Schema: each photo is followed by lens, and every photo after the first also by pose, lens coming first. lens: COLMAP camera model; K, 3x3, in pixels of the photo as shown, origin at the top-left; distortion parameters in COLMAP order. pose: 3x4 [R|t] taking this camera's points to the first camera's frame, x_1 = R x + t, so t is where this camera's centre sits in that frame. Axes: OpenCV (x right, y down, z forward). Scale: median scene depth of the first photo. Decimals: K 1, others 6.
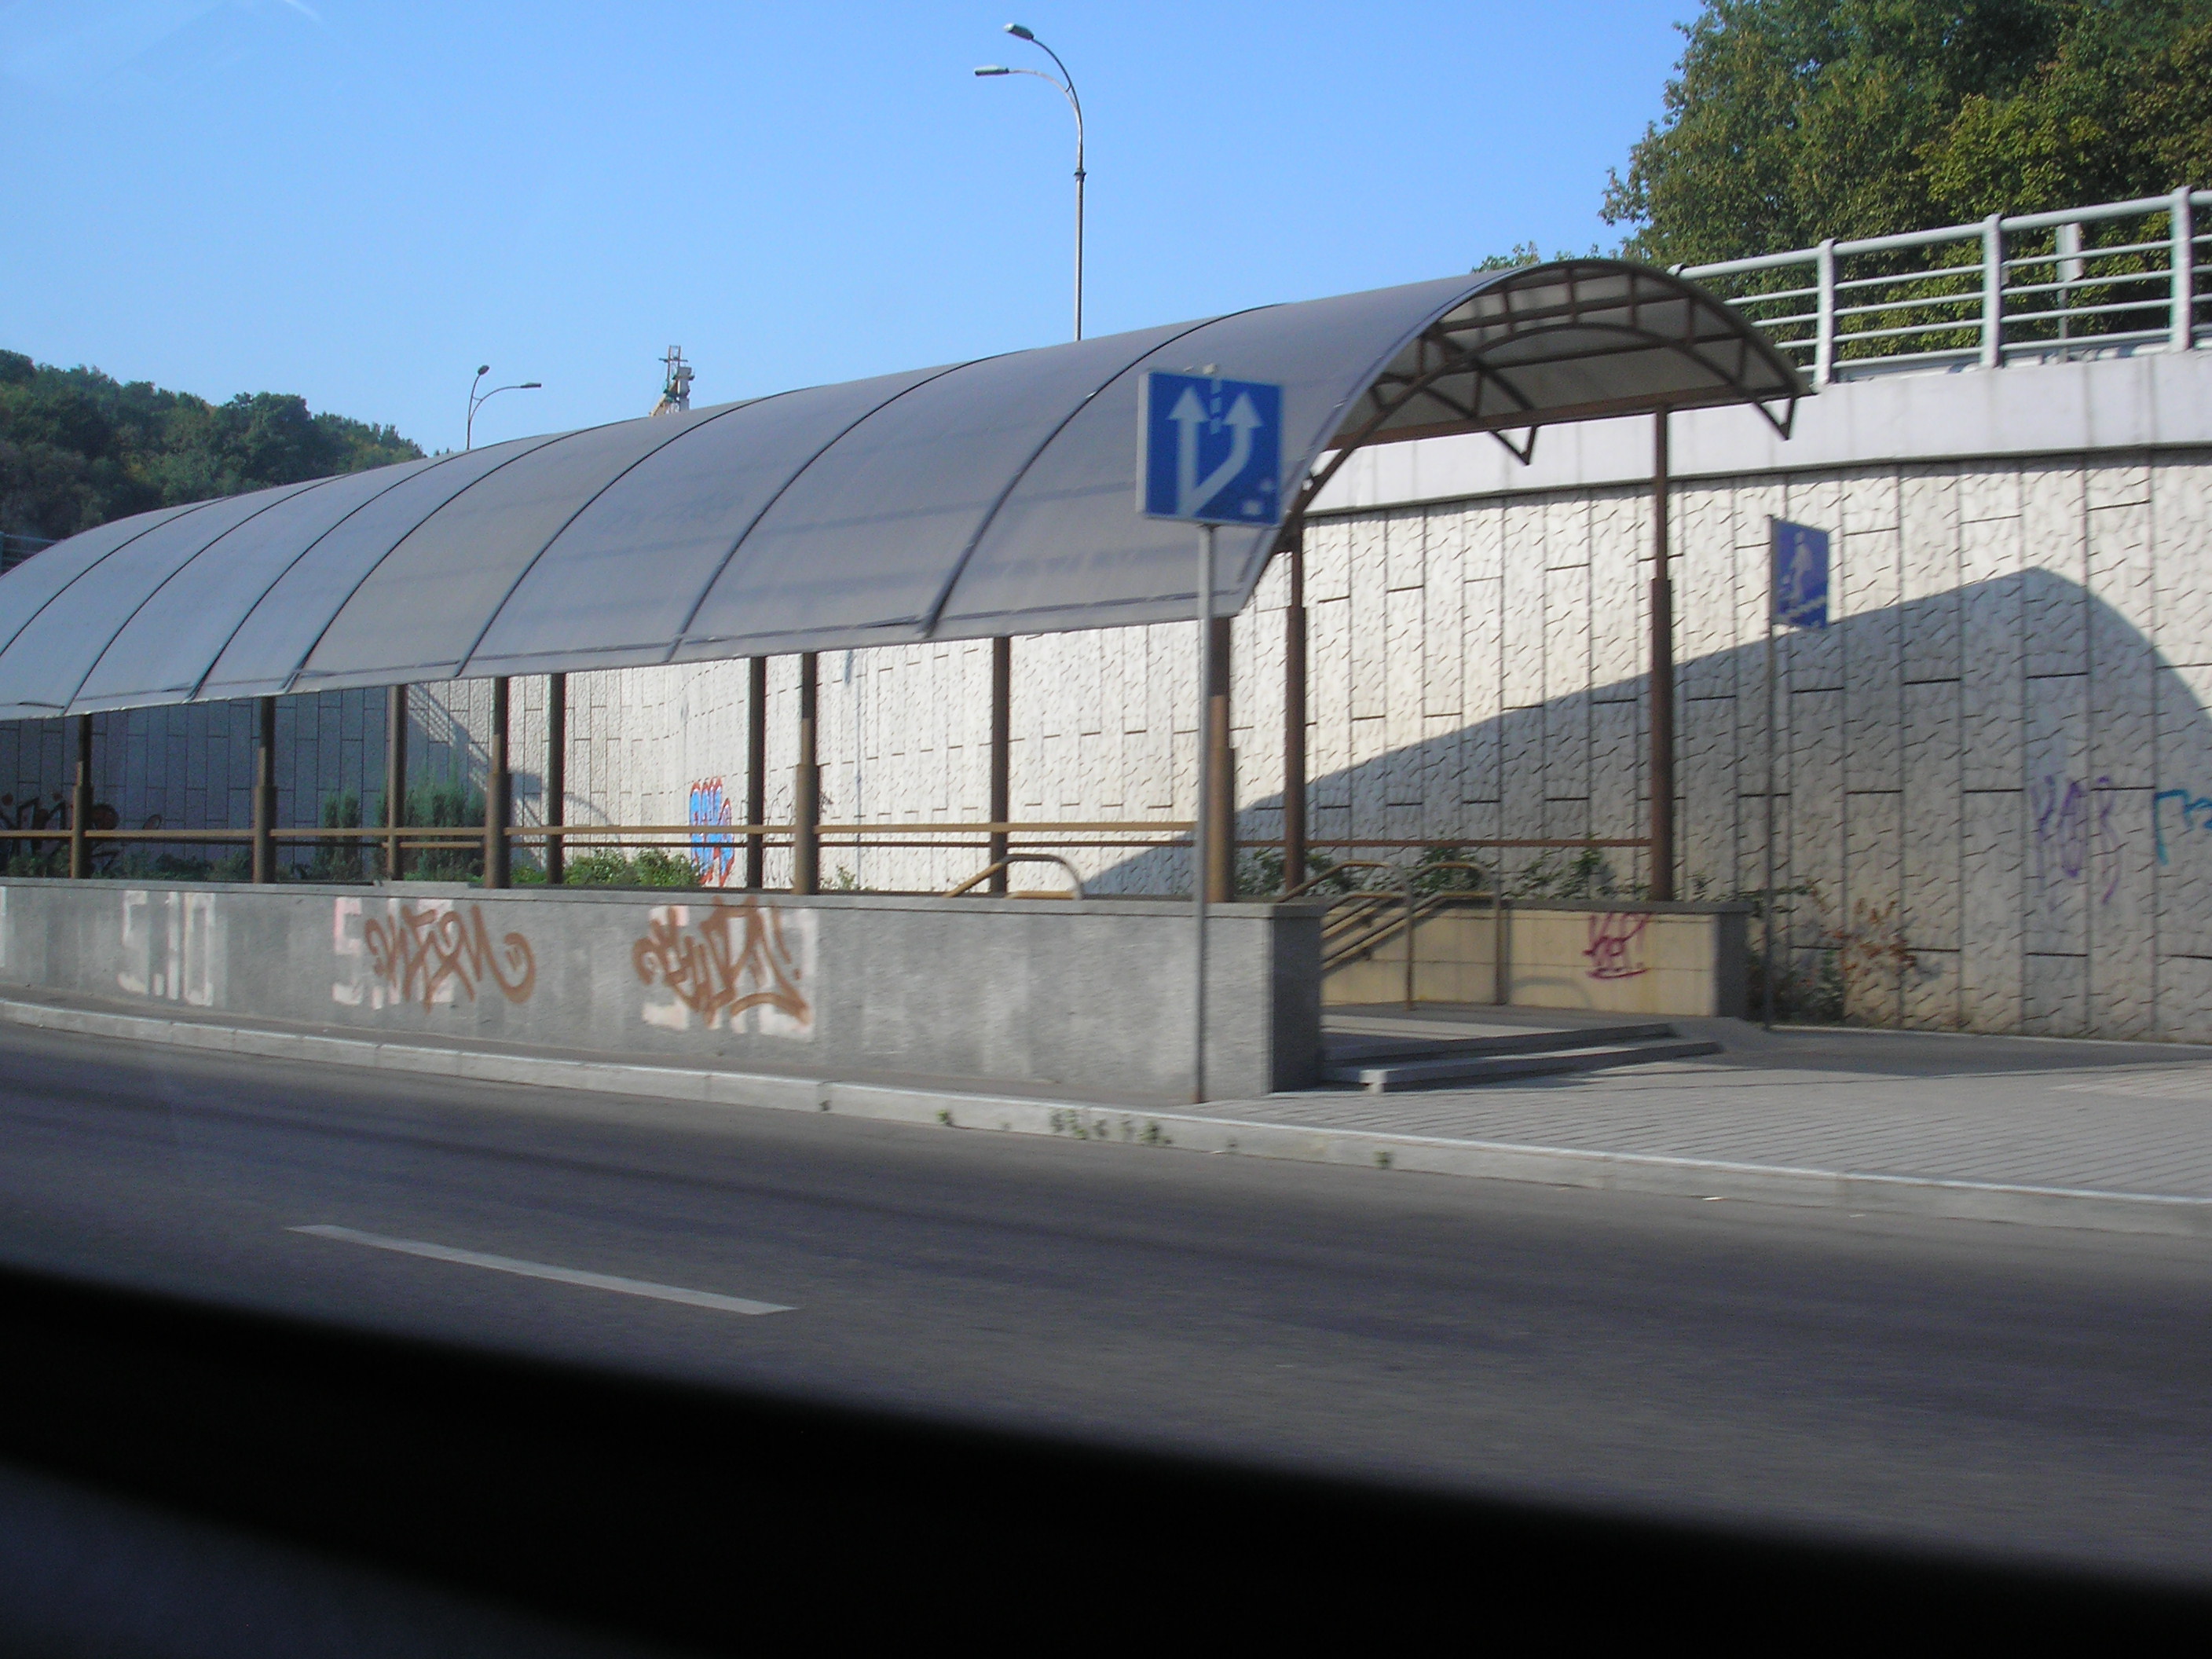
lens RADIAL K [[2399.7, 0, 1106.0], [0, 2399.7, 829.5], [0, 0, 1]] dist [-0.099572, 0.005685]
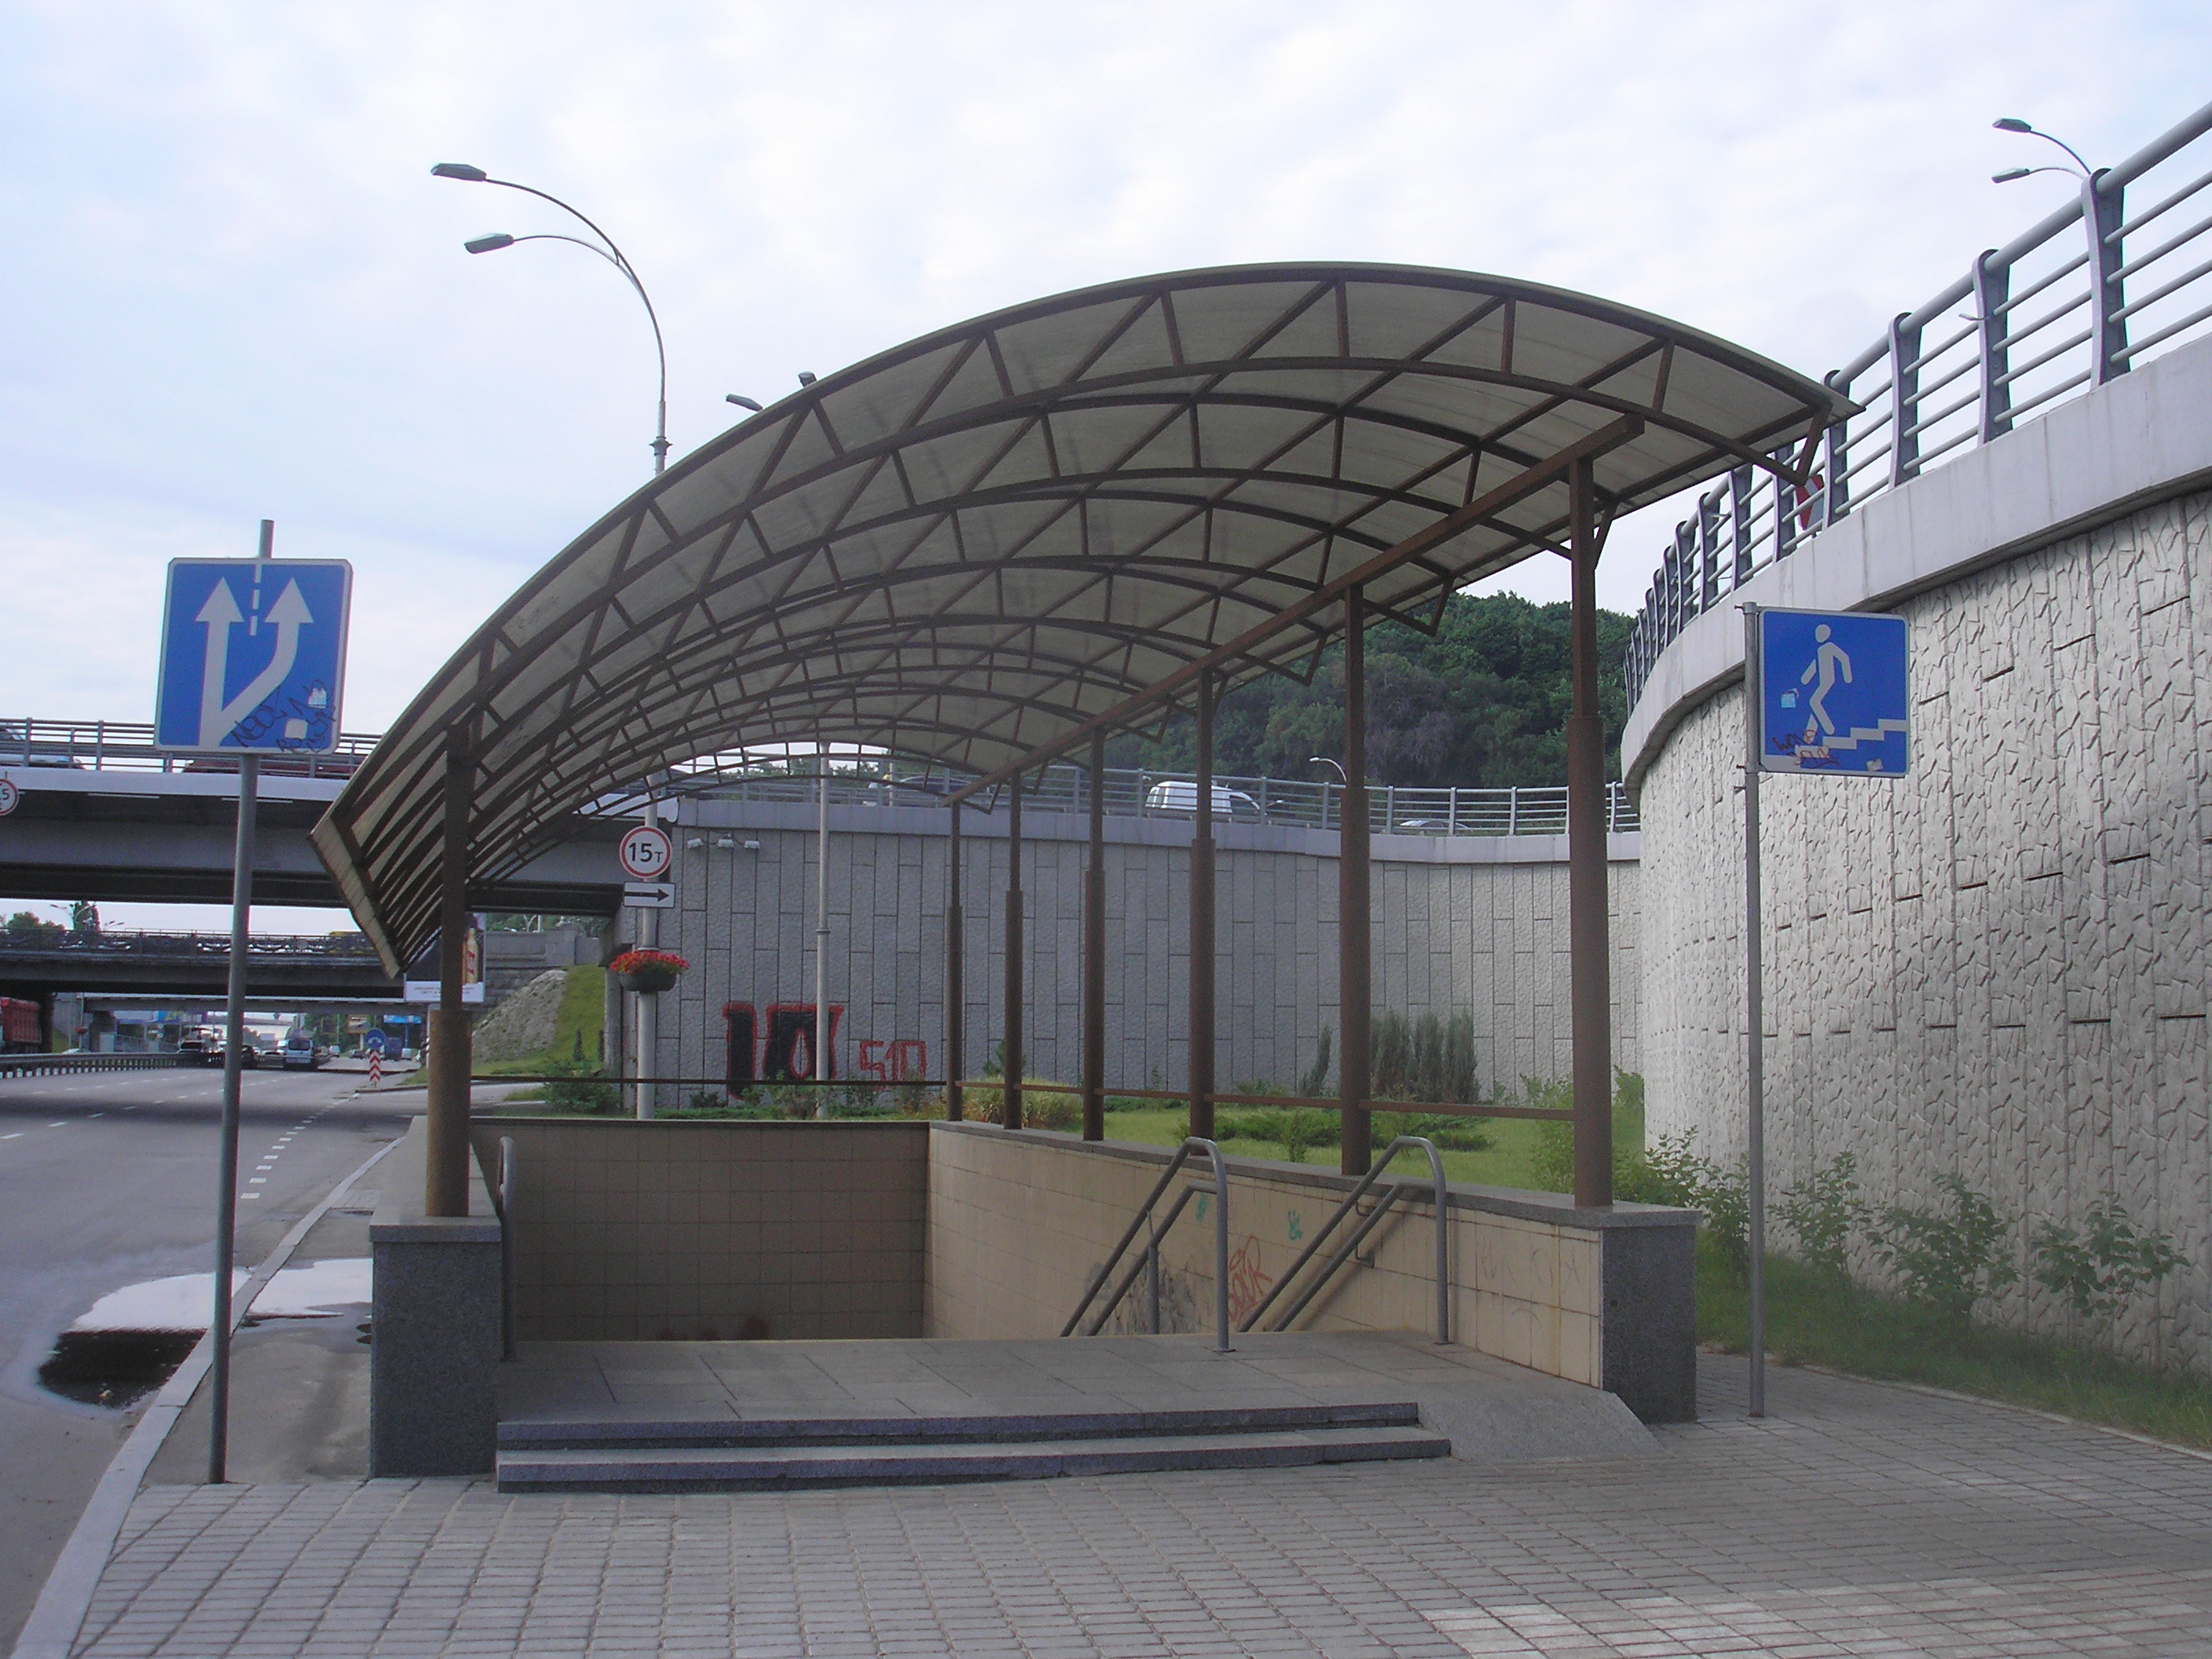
lens RADIAL K [[2399.7, 0, 1106.0], [0, 2399.7, 829.5], [0, 0, 1]] dist [-0.099572, 0.005685]
pose [[0.823401, -0.068079, -0.563361, 0.416704], [0.022687, 0.995933, -0.087193, -0.016270], [0.567006, 0.059014, 0.821597, 0.305364]]
